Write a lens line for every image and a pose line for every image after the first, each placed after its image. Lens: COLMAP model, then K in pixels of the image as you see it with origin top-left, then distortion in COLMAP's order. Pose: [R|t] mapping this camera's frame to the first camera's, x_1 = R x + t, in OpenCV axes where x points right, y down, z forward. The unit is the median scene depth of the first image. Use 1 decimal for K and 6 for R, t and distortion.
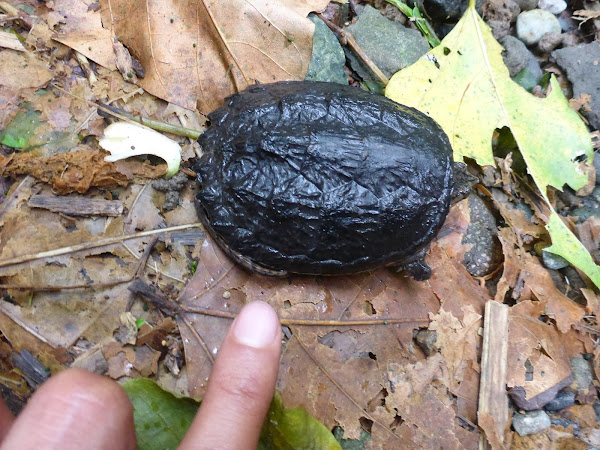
lens RADIAL K [[507.4, 0, 300.0], [0, 507.4, 225.0], [0, 0, 1]] dist [-0.005492, -0.007099]
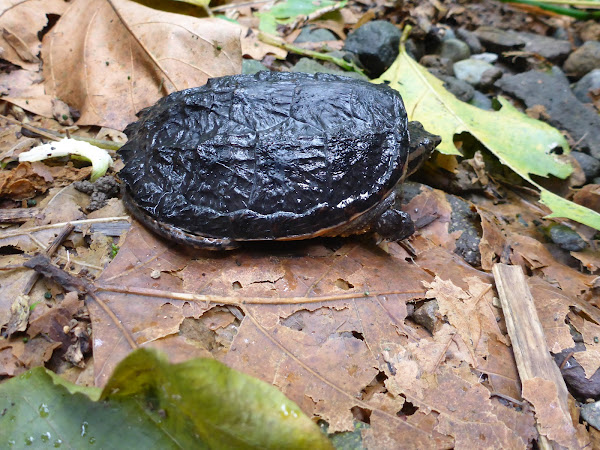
lens RADIAL K [[507.4, 0, 300.0], [0, 507.4, 225.0], [0, 0, 1]] dist [-0.005492, -0.007099]
pose [[0.988280, -0.151810, 0.016035, 0.071514], [0.143555, 0.888498, -0.435848, 0.419022], [0.051919, 0.433042, 0.899877, 0.256324]]
